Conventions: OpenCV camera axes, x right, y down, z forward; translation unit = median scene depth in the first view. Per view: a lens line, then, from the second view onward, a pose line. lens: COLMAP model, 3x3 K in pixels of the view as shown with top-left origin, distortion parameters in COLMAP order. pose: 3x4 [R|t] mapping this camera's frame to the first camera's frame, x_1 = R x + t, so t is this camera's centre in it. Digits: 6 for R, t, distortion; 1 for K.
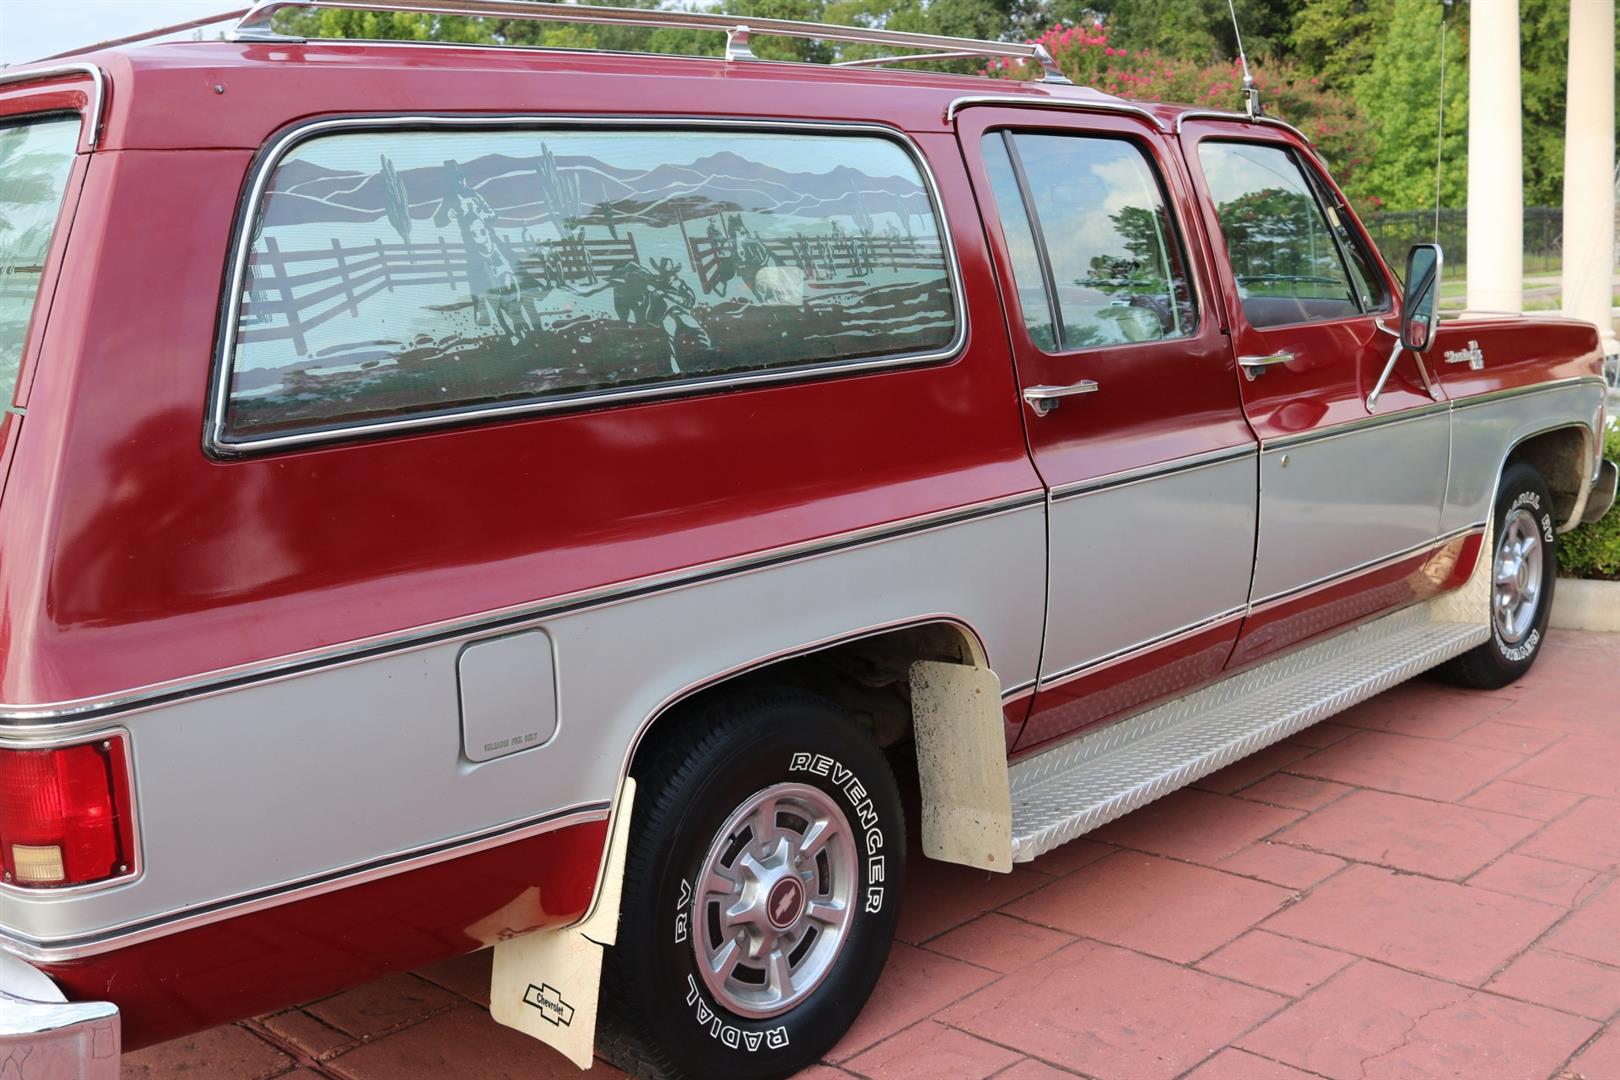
lens RADIAL K [[1796.4, 0, 820.1], [0, 1796.4, 548.2], [0, 0, 1]] dist [-0.122349, 0.133652]
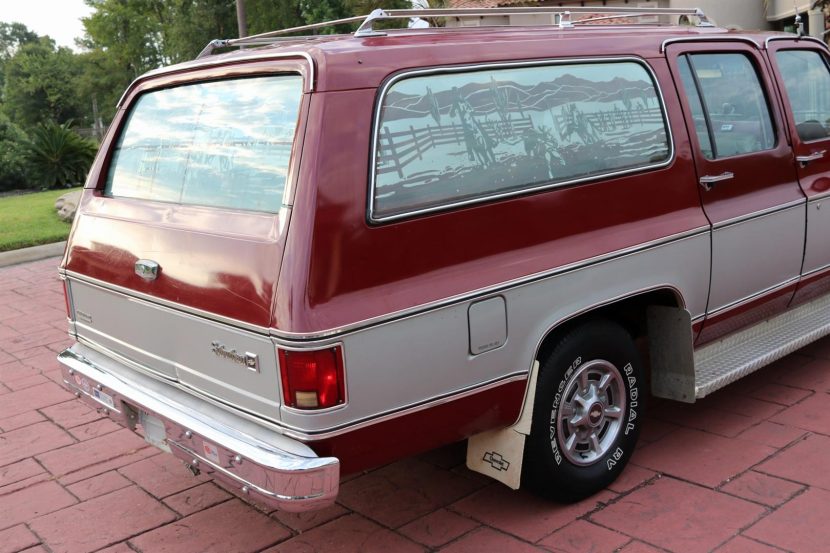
lens RADIAL K [[920.4, 0, 420.1], [0, 920.4, 280.7], [0, 0, 1]] dist [-0.122349, 0.133652]
pose [[0.992231, -0.009297, -0.124058, -0.104638], [0.015069, 0.998843, 0.045668, -0.026211], [0.123490, -0.047183, 0.991223, -0.151217]]
